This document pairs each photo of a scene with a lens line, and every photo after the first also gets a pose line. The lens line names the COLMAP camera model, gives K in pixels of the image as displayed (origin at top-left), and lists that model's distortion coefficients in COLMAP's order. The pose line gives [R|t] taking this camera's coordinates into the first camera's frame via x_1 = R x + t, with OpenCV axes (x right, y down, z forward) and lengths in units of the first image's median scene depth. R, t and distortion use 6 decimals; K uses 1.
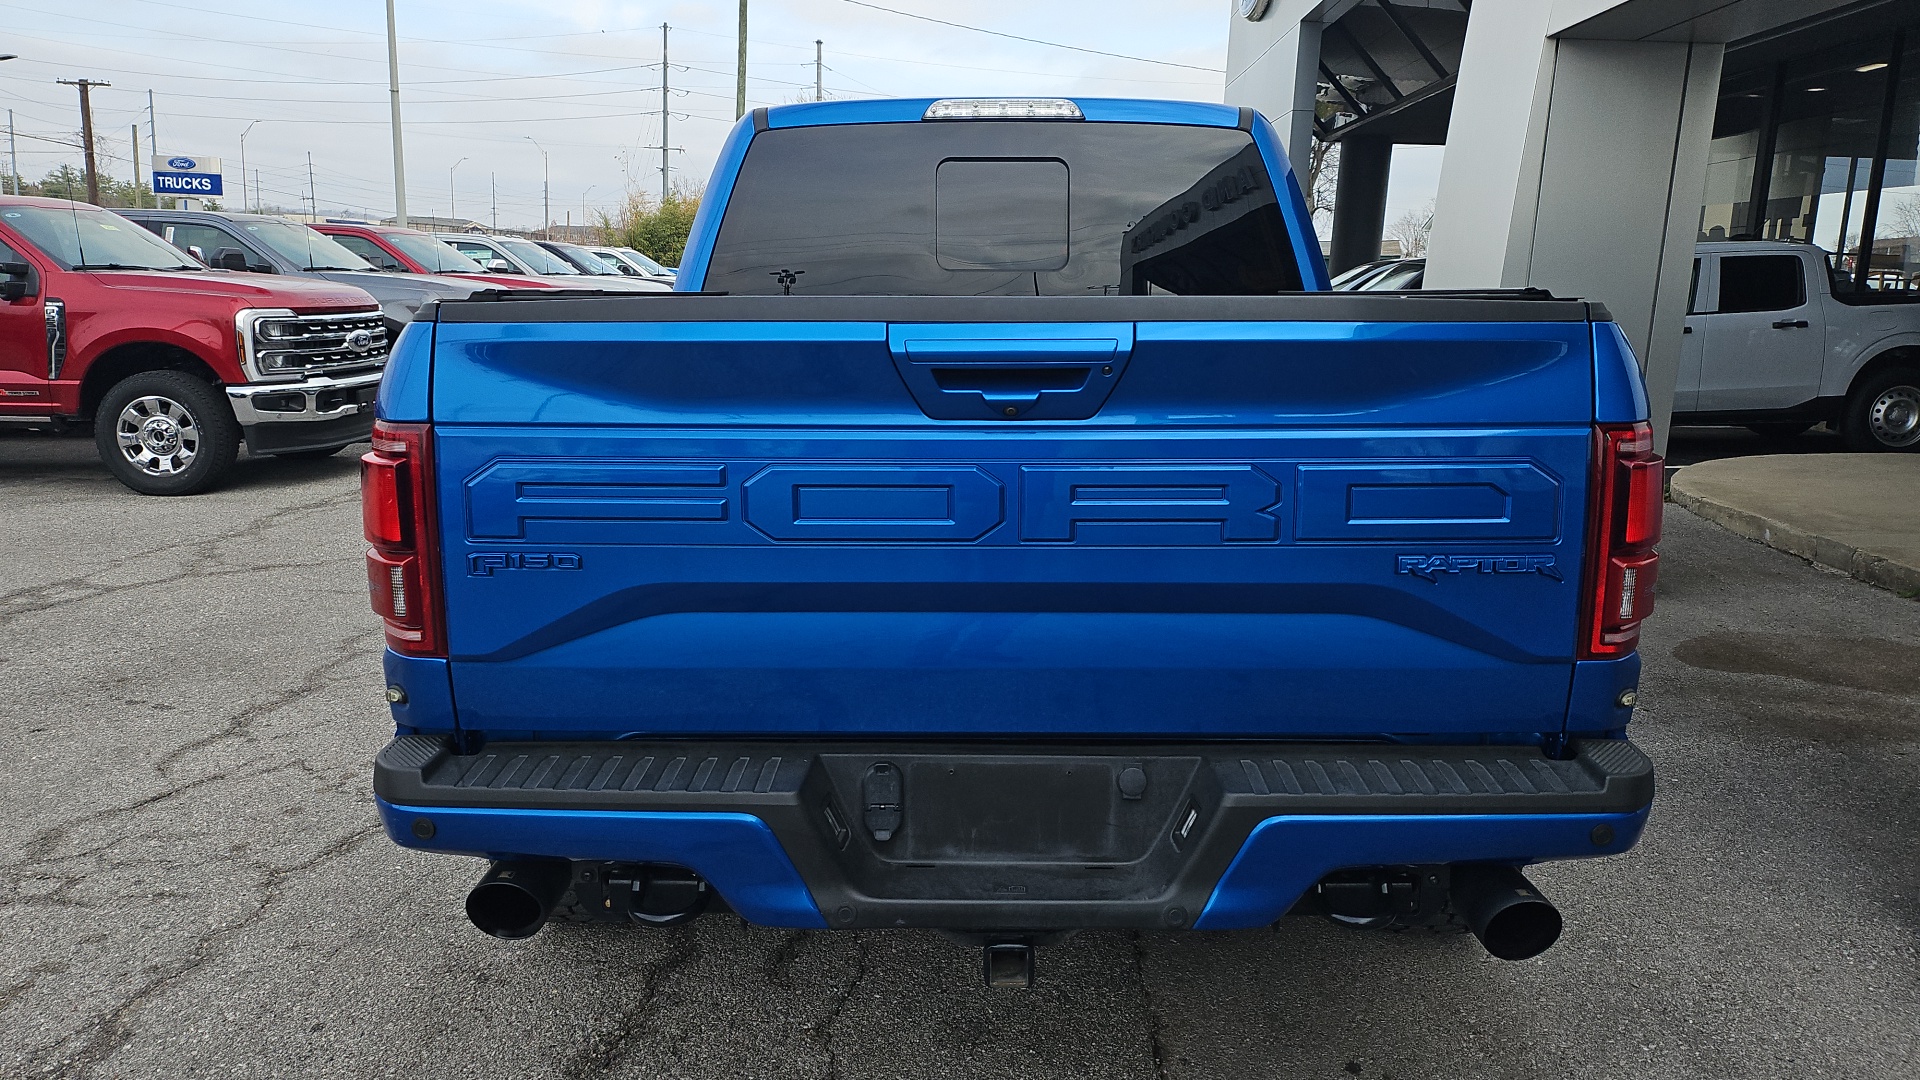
lens RADIAL K [[1343.3, 0, 969.6], [0, 1343.3, 523.7], [0, 0, 1]] dist [0.050836, -0.055680]
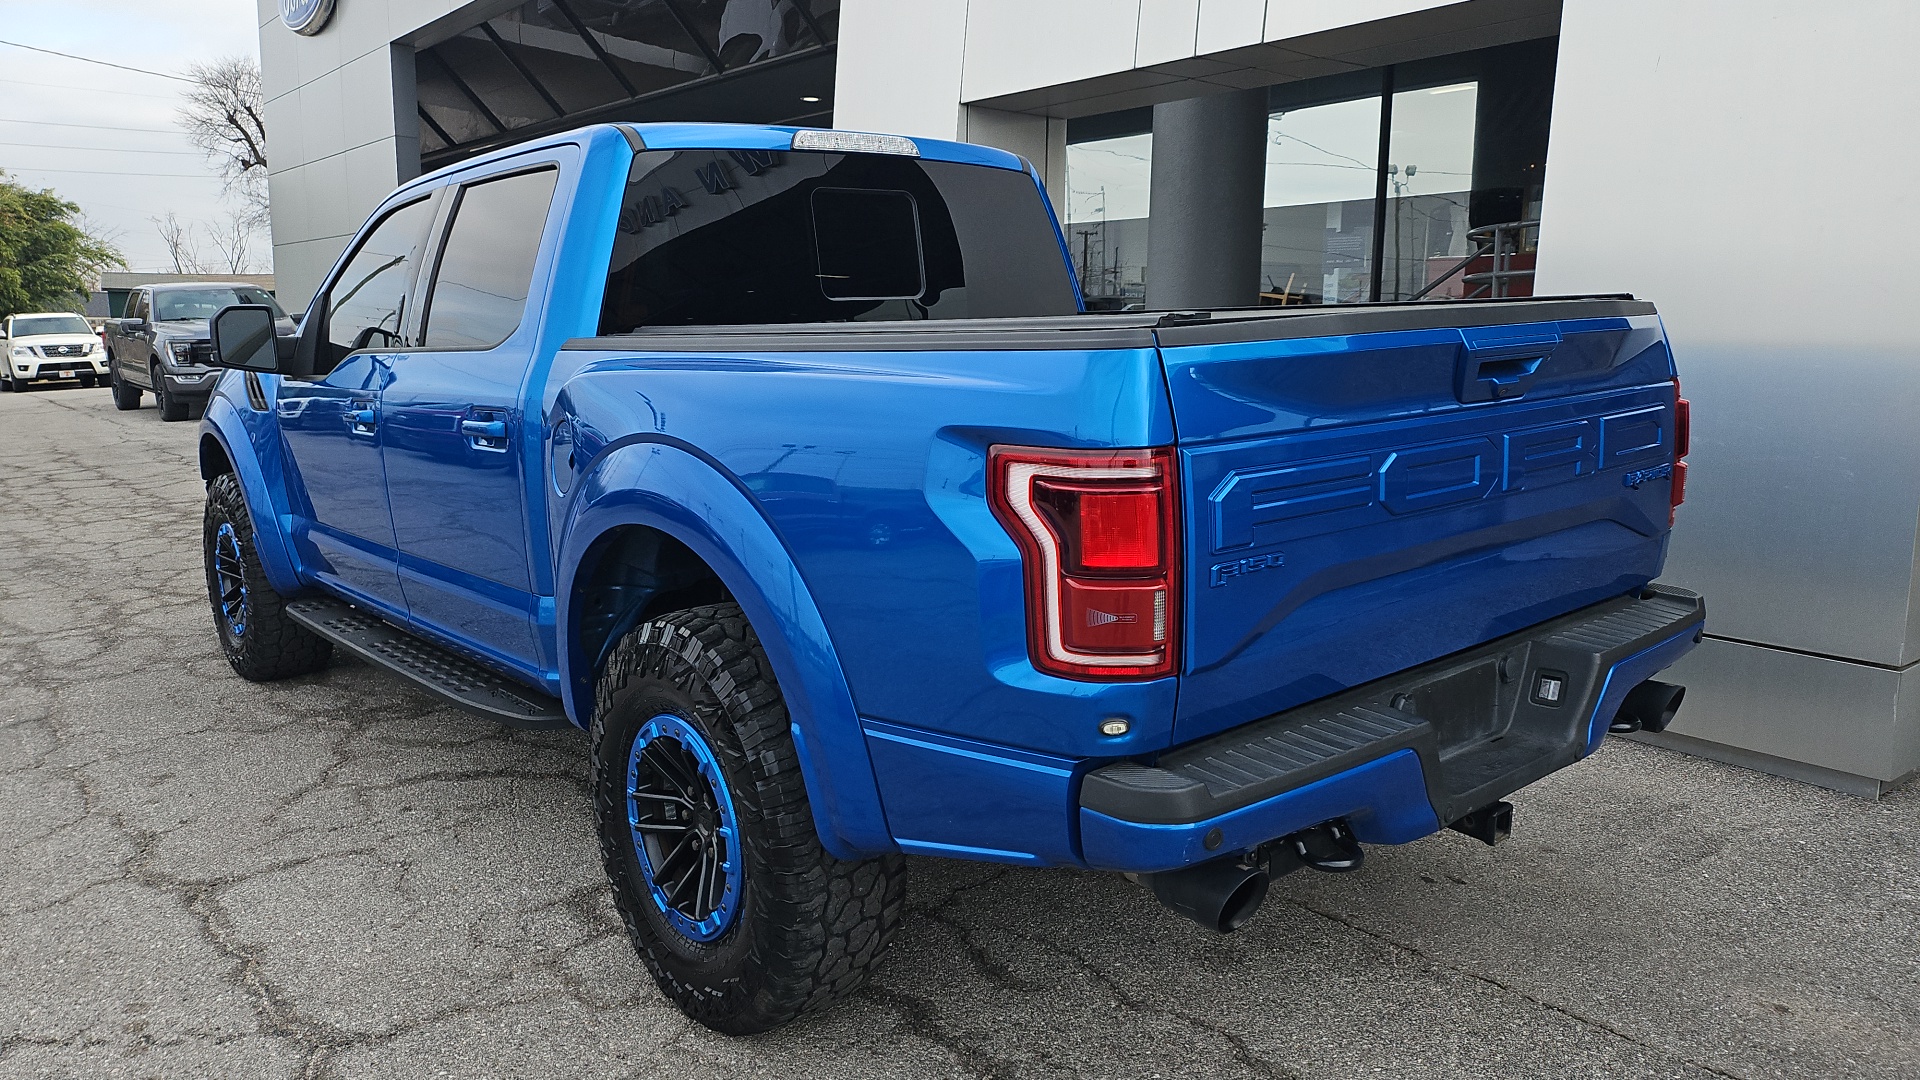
lens RADIAL K [[1343.3, 0, 969.6], [0, 1343.3, 523.7], [0, 0, 1]] dist [0.050836, -0.055680]
pose [[0.742299, -0.127052, 0.657913, -0.628866], [0.142354, 0.989348, 0.030445, -0.037239], [-0.654773, 0.071057, 0.752478, 0.182166]]
